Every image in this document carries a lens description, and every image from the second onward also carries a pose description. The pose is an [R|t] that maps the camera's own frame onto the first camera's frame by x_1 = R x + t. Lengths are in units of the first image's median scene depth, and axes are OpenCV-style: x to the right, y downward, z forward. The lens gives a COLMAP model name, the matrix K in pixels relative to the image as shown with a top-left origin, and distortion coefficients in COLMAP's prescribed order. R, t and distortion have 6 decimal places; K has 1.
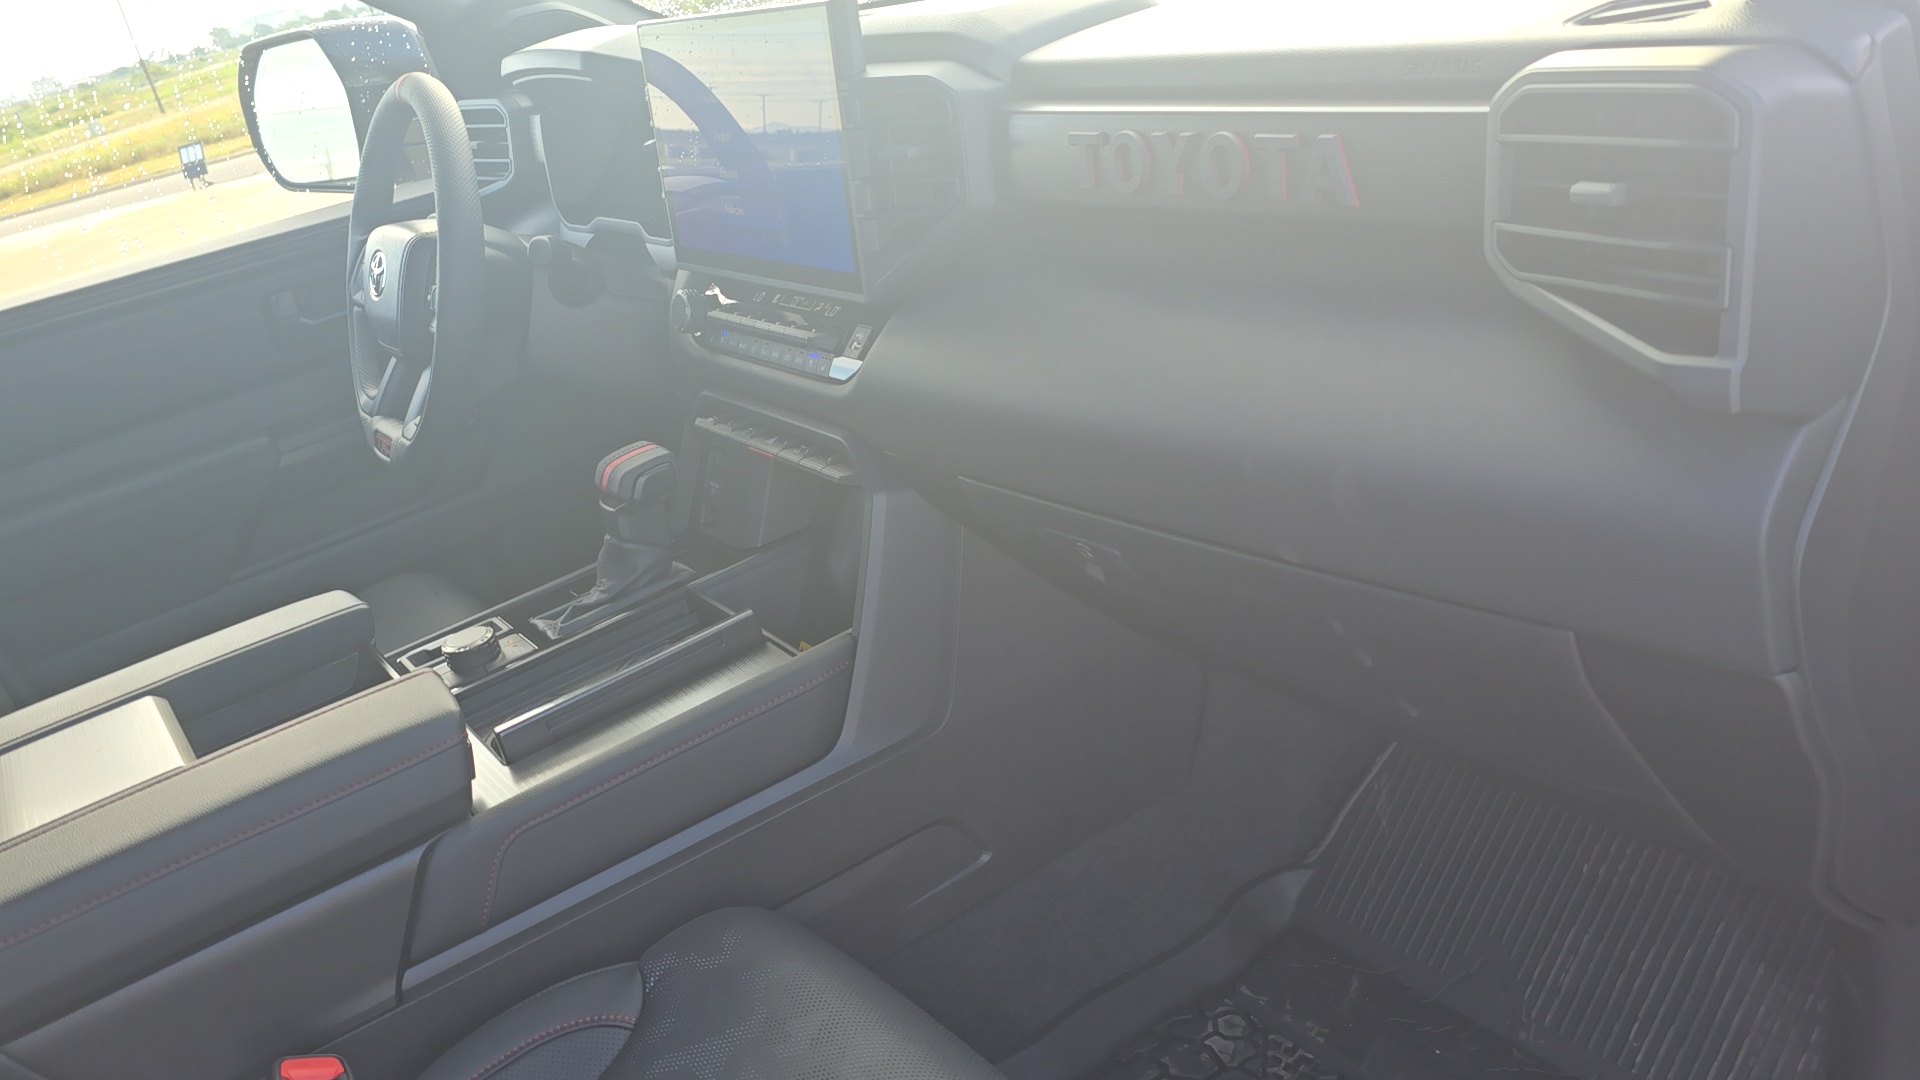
lens RADIAL K [[1601.8, 0, 951.8], [0, 1601.8, 549.9], [0, 0, 1]] dist [-0.016877, 0.020751]
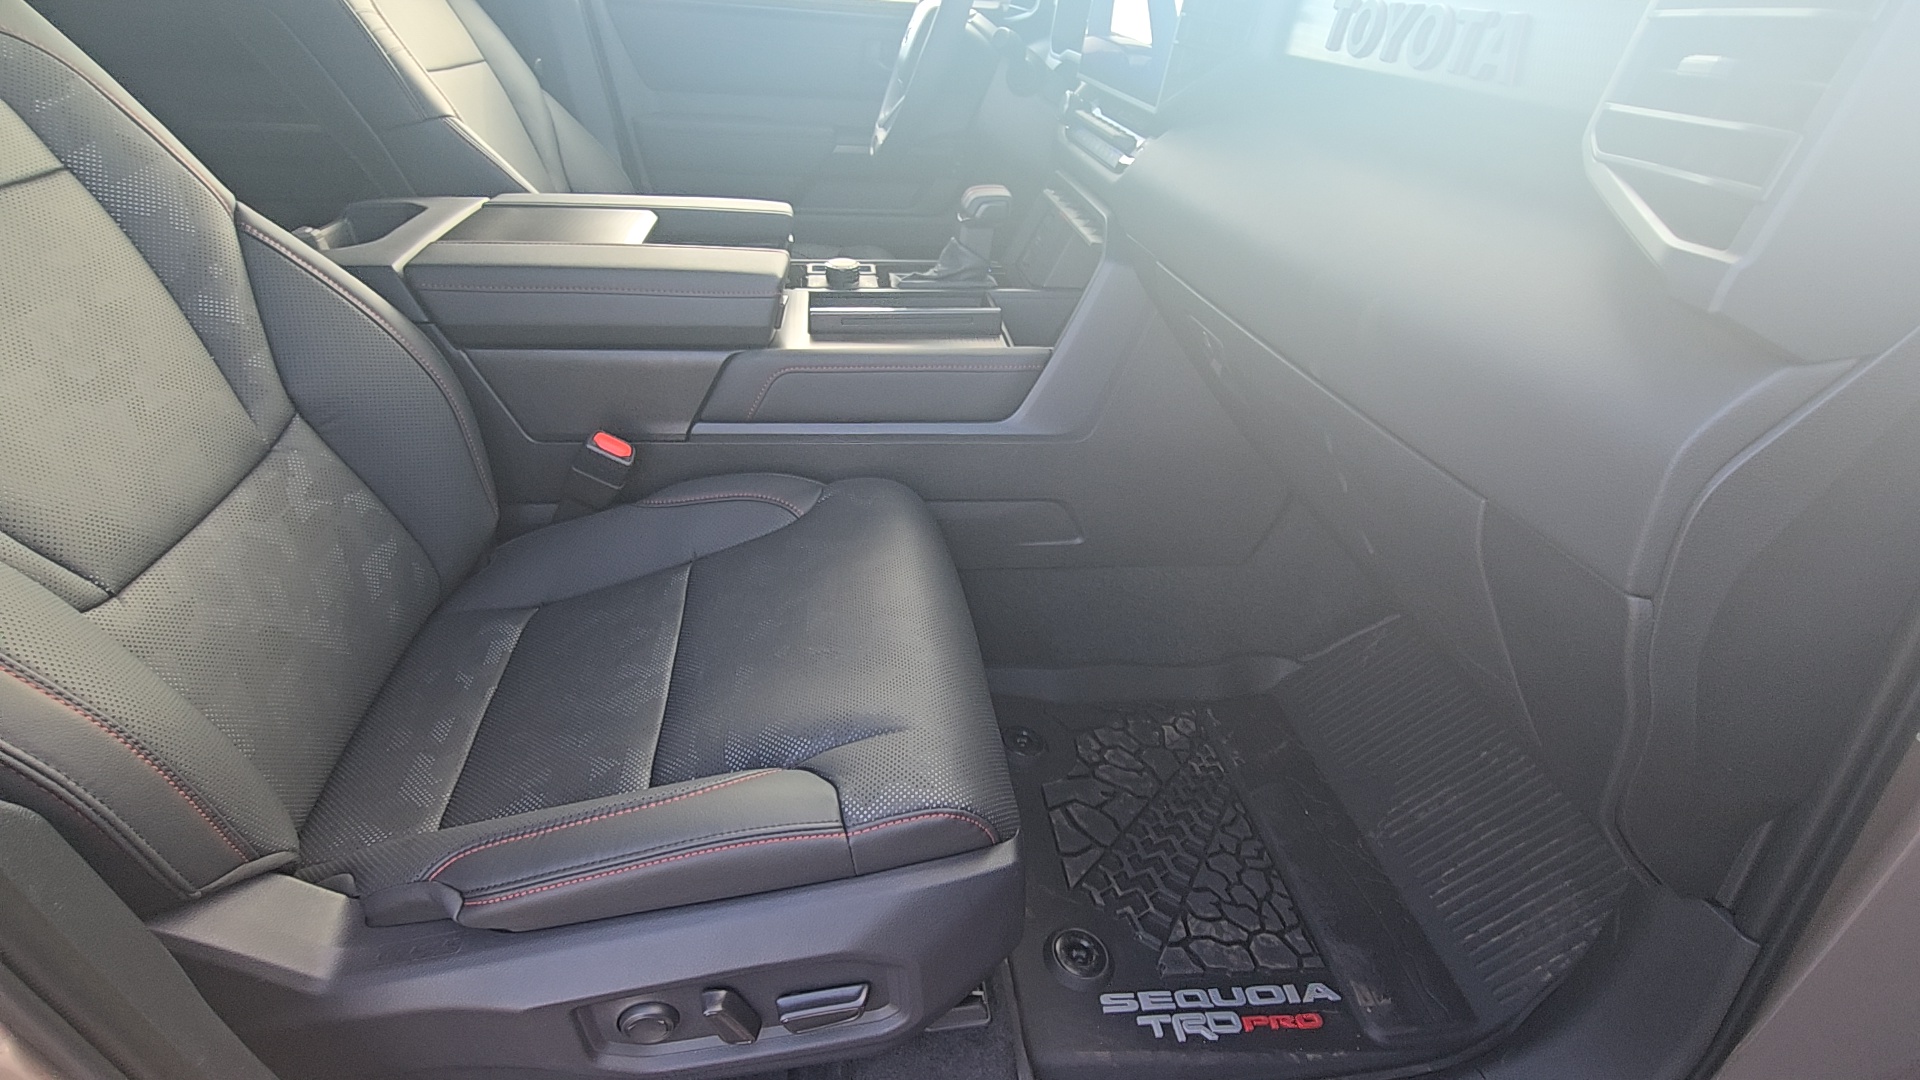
lens RADIAL K [[968.6, 0, 975.7], [0, 968.6, 537.9], [0, 0, 1]] dist [0.001679, 0.000022]
pose [[0.861431, 0.447486, -0.240194, 0.155547], [-0.404111, 0.890392, 0.209515, 0.046576], [0.307621, -0.083418, 0.947845, 0.149406]]
